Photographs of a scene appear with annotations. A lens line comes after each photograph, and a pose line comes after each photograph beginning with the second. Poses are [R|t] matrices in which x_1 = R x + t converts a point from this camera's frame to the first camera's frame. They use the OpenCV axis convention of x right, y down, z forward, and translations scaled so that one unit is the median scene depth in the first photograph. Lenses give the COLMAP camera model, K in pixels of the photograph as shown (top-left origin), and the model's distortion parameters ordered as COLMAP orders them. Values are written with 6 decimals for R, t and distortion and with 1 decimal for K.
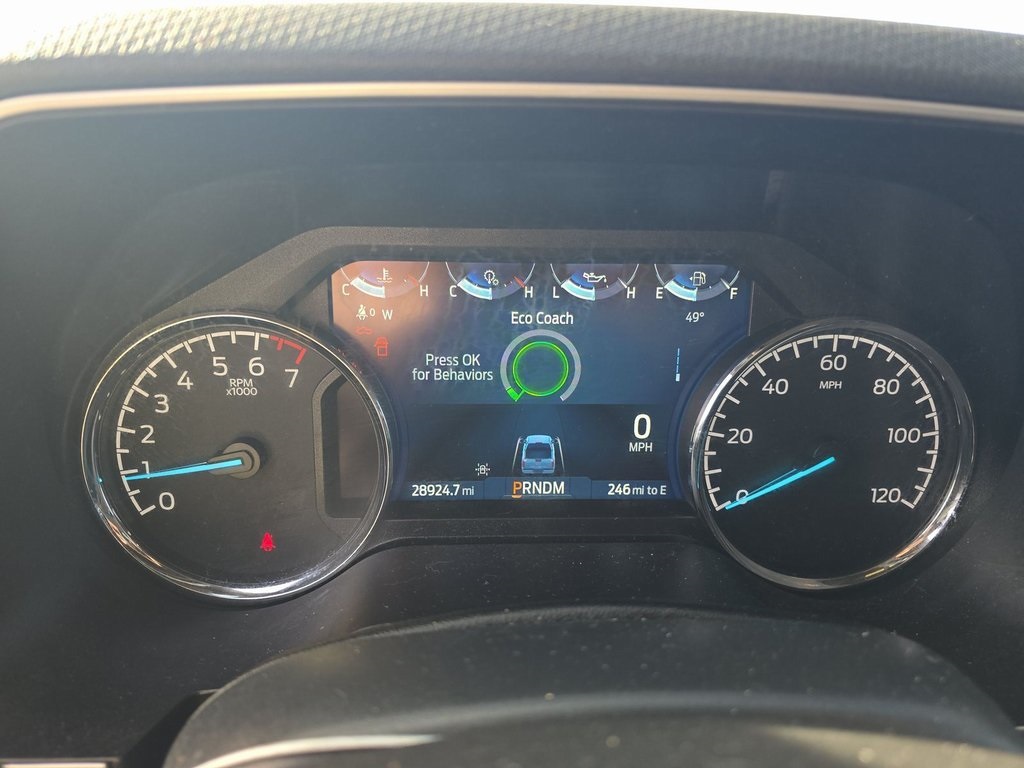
lens RADIAL K [[690.2, 0, 511.9], [0, 690.2, 382.5], [0, 0, 1]] dist [0.032684, -0.002373]
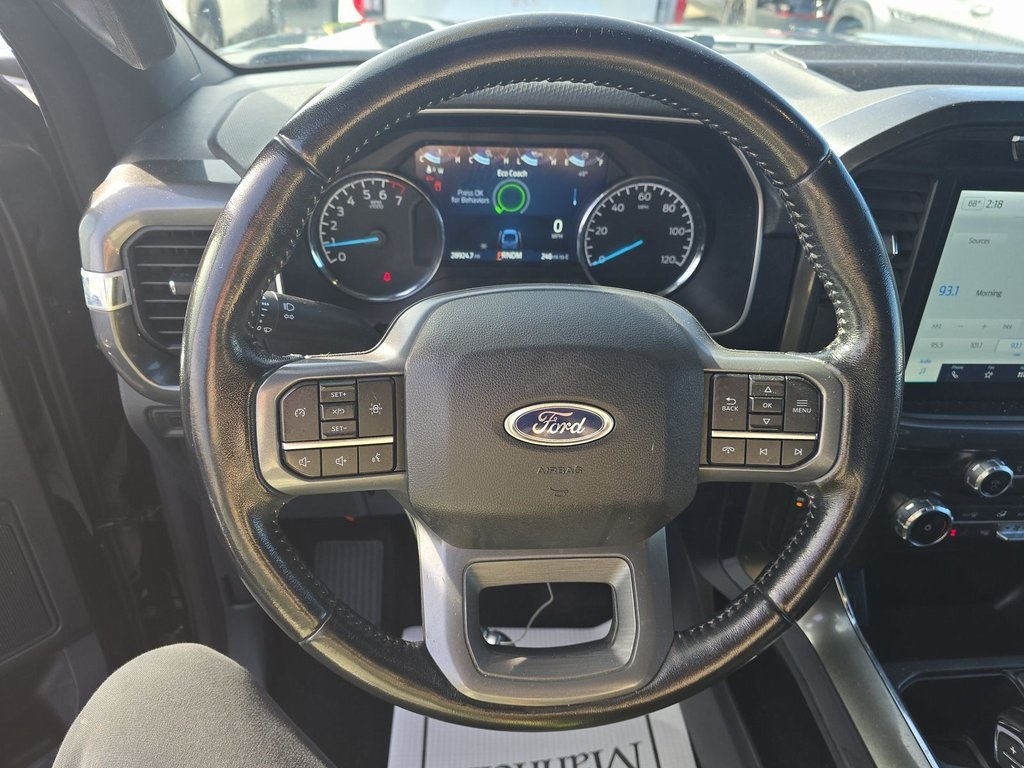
lens RADIAL K [[690.2, 0, 498.1], [0, 690.2, 371.9], [0, 0, 1]] dist [0.032684, -0.002373]
pose [[0.999771, 0.016834, -0.013244, 0.039134], [-0.013522, 0.975573, 0.219261, 0.037633], [0.016611, -0.219032, 0.975576, -1.241109]]
